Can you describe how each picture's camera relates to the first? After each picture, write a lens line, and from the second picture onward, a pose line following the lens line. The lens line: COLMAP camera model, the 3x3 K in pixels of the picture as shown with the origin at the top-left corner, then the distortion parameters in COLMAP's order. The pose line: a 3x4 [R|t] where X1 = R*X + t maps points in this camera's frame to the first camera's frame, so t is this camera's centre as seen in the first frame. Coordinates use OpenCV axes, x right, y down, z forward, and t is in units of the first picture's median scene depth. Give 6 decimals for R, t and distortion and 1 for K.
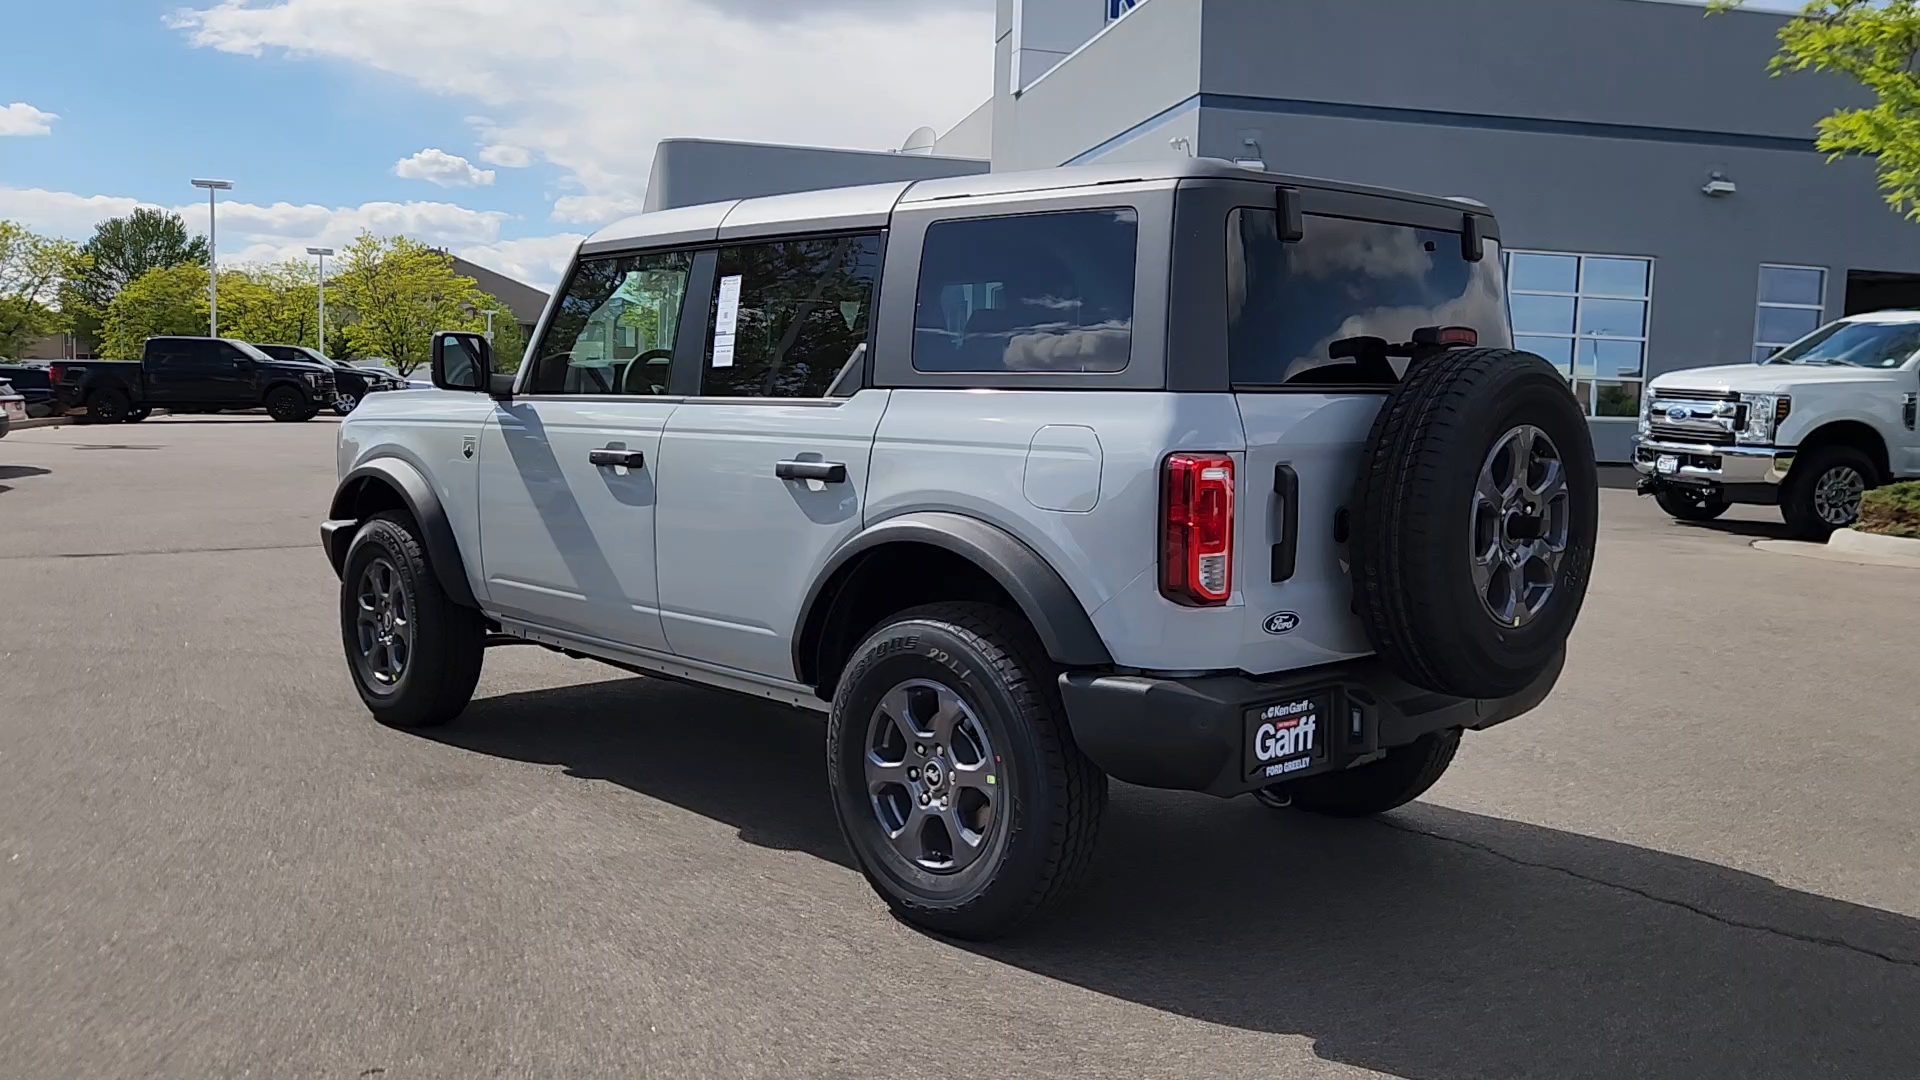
lens RADIAL K [[1628.7, 0, 948.1], [0, 1628.7, 549.7], [0, 0, 1]] dist [0.037846, -0.029677]
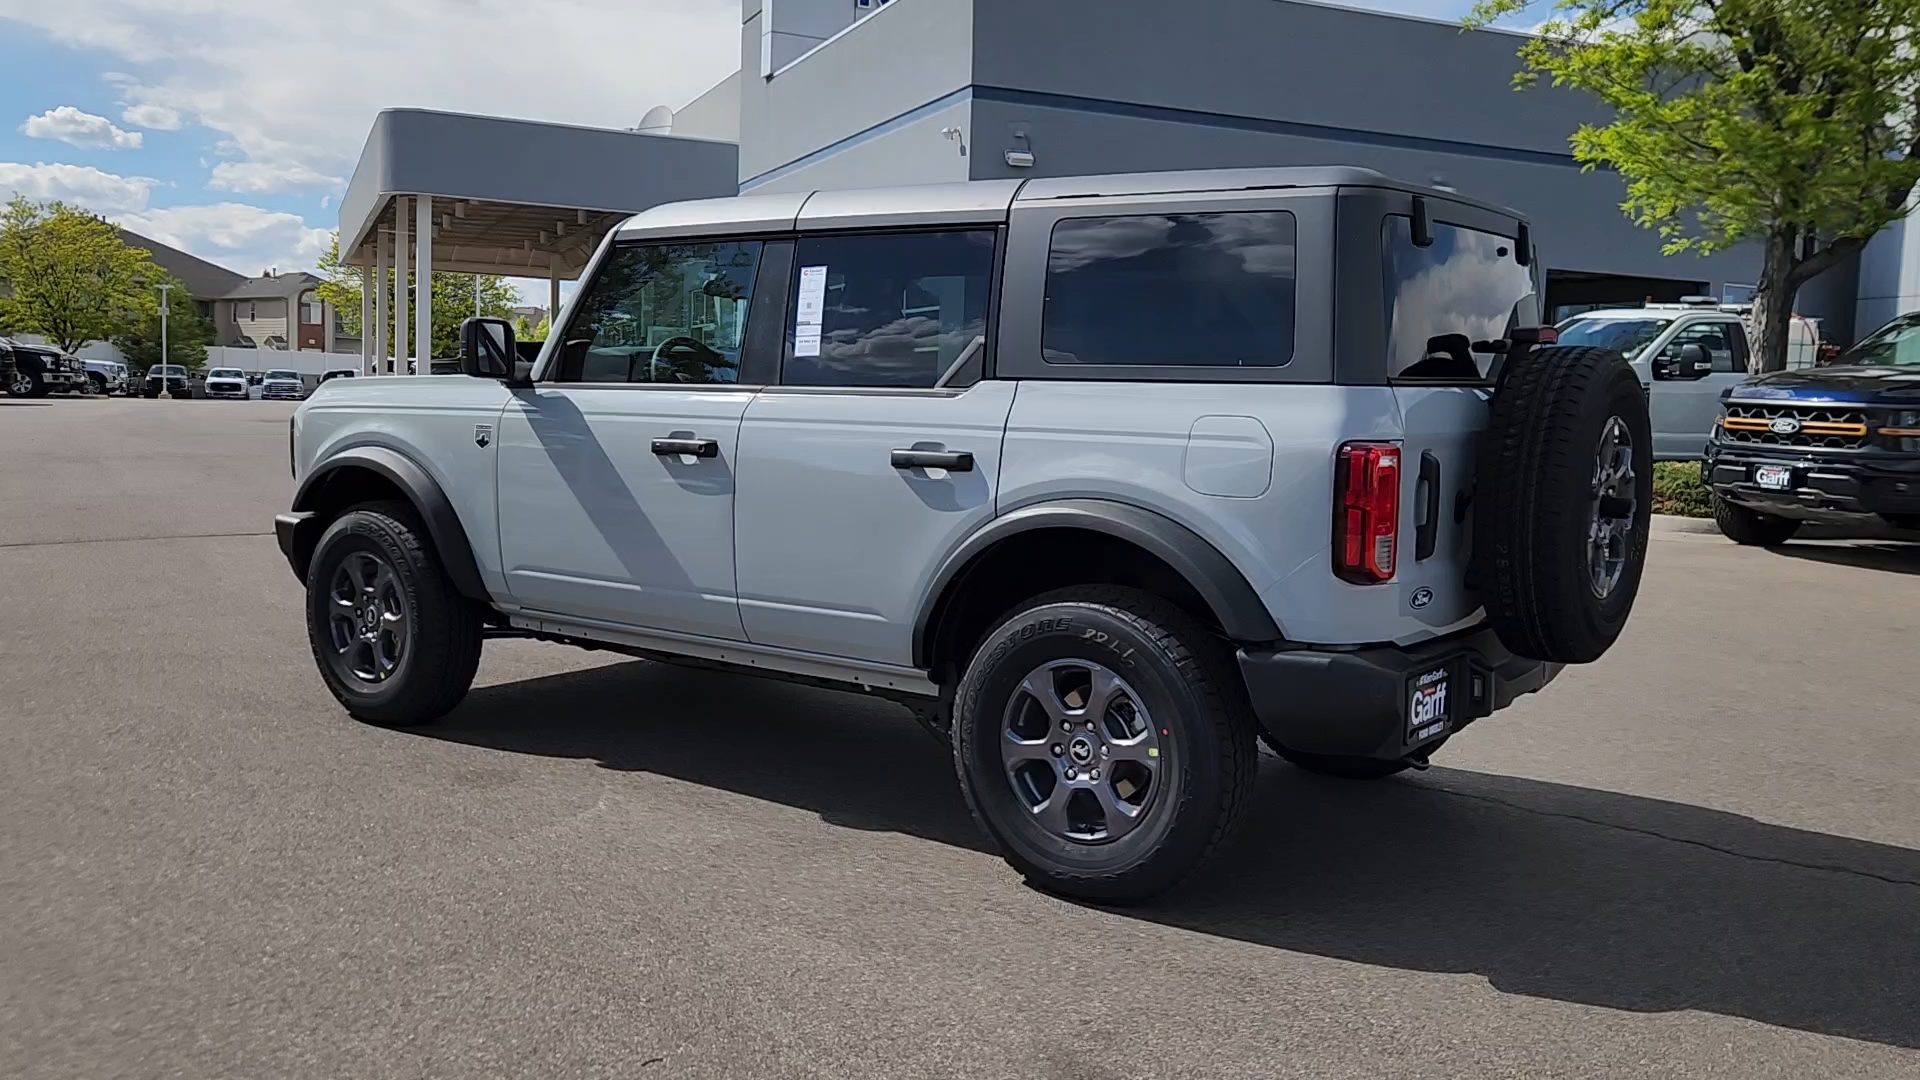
lens RADIAL K [[1628.7, 0, 948.1], [0, 1628.7, 549.7], [0, 0, 1]] dist [0.037846, -0.029677]
pose [[0.983505, -0.014031, 0.180337, -0.264483], [0.012300, 0.999867, 0.010711, -0.002628], [-0.180463, -0.008316, 0.983547, -0.010938]]
